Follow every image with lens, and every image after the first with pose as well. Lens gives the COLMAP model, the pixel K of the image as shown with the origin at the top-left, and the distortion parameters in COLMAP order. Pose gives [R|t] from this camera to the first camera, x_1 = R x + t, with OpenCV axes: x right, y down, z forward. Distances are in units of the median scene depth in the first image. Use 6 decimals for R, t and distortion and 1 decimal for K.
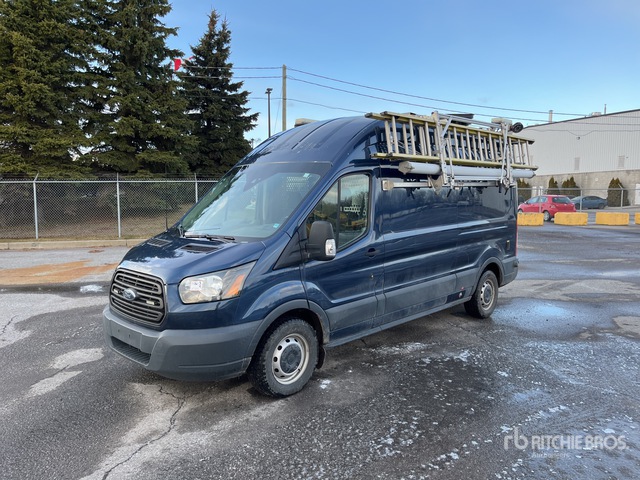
lens RADIAL K [[487.4, 0, 318.9], [0, 487.4, 233.1], [0, 0, 1]] dist [0.043946, -0.016231]
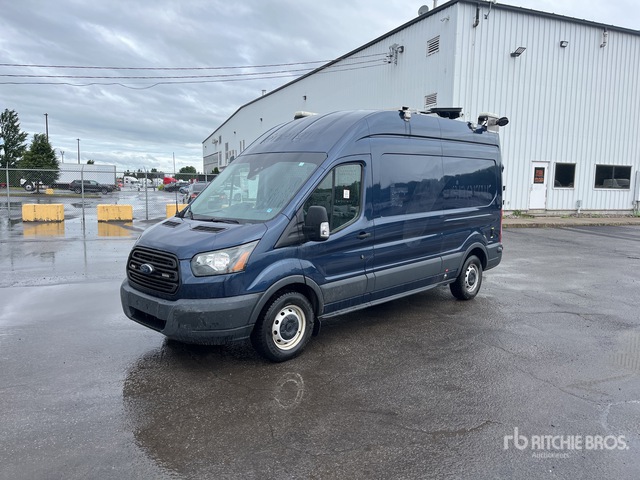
lens RADIAL K [[487.4, 0, 319.0], [0, 487.4, 238.1], [0, 0, 1]] dist [0.043946, -0.016231]
pose [[0.999939, 0.011013, -0.000173, 0.009069], [-0.011002, 0.999418, 0.032286, 0.011494], [0.000529, -0.032283, 0.999479, -0.109615]]
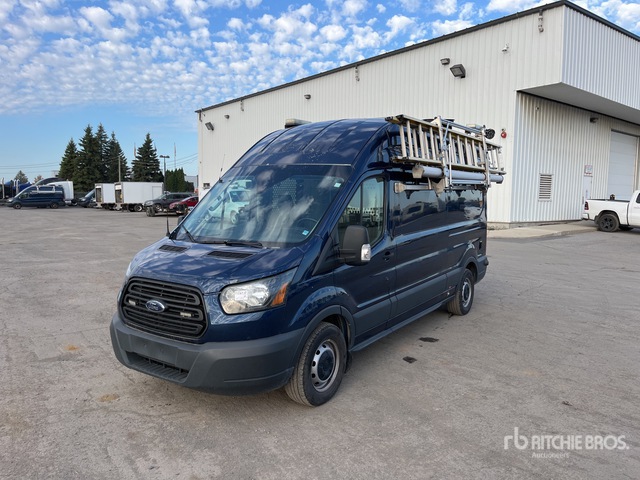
lens RADIAL K [[487.4, 0, 317.4], [0, 487.4, 236.7], [0, 0, 1]] dist [0.043946, -0.016231]
pose [[0.986958, -0.008976, 0.160729, -0.198352], [0.007093, 0.999899, 0.012284, -0.012915], [-0.160823, -0.010984, 0.986922, 0.032806]]
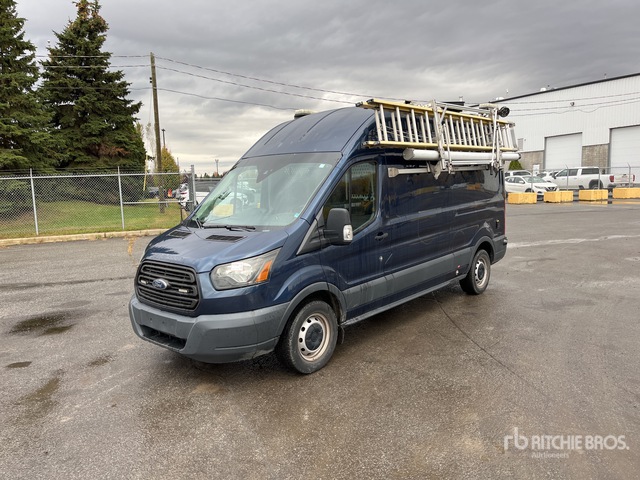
lens RADIAL K [[487.4, 0, 318.9], [0, 487.4, 239.1], [0, 0, 1]] dist [0.043946, -0.016231]
pose [[0.998135, -0.039180, 0.046817, -0.077083], [0.037387, 0.998556, 0.038565, 0.000237], [-0.048261, -0.036743, 0.998159, -0.058558]]
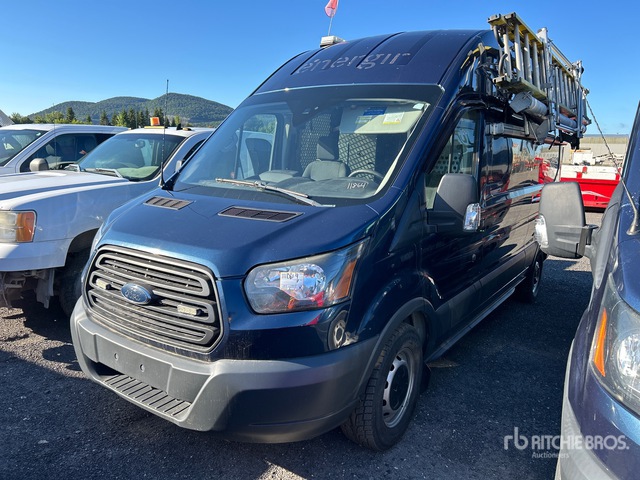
lens RADIAL K [[487.4, 0, 318.0], [0, 487.4, 241.0], [0, 0, 1]] dist [0.043946, -0.016231]
pose [[0.985804, 0.003145, 0.167873, -0.234550], [-0.017254, 0.996429, 0.082653, 0.011709], [-0.167013, -0.084377, 0.982338, 0.349966]]
